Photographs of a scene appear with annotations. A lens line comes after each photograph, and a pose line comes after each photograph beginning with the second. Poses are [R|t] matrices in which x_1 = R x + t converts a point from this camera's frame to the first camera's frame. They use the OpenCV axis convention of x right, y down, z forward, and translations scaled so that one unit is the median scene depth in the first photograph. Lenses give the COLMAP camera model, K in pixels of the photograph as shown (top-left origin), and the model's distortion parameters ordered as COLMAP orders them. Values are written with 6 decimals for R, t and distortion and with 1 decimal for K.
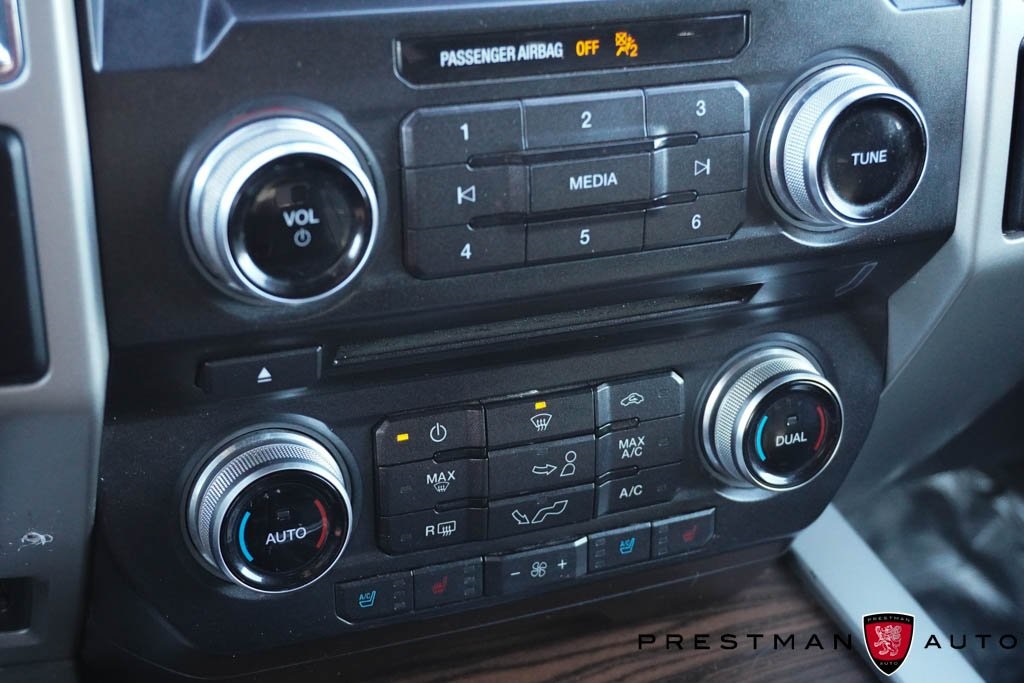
lens RADIAL K [[1619.2, 0, 512.0], [0, 1619.2, 342.5], [0, 0, 1]] dist [0.060800, 0.000000]
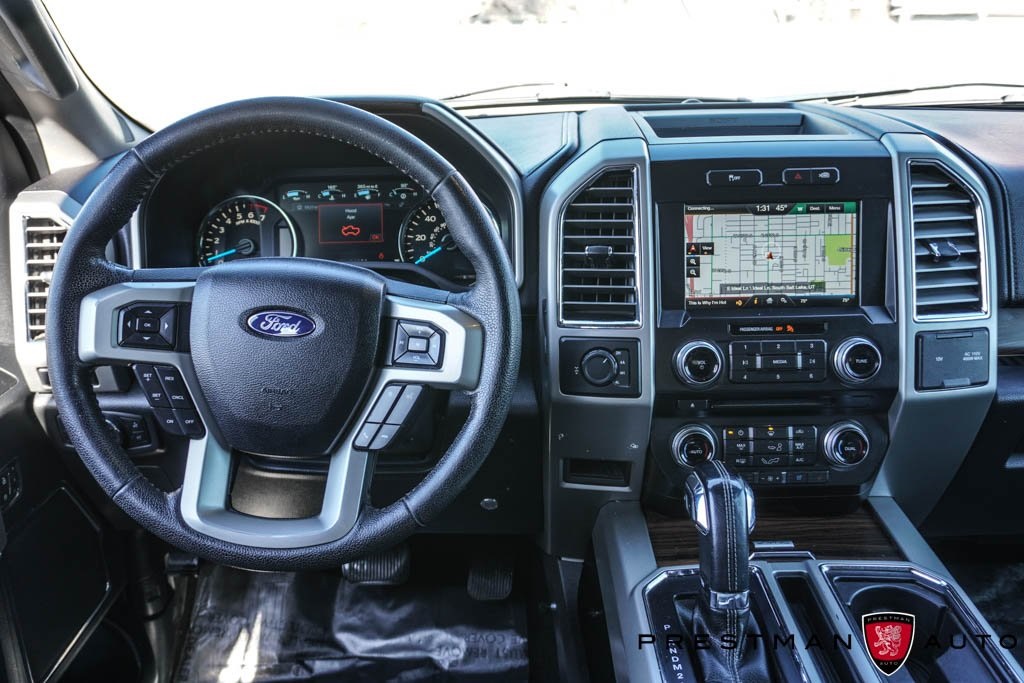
lens RADIAL K [[958.5, 0, 513.8], [0, 958.5, 341.5], [0, 0, 1]] dist [0.018871, 0.000000]
pose [[0.912989, 0.020683, -0.407460, 0.393425], [-0.125752, 0.964356, -0.232819, 0.457489], [0.388121, 0.263800, 0.883047, -1.266725]]
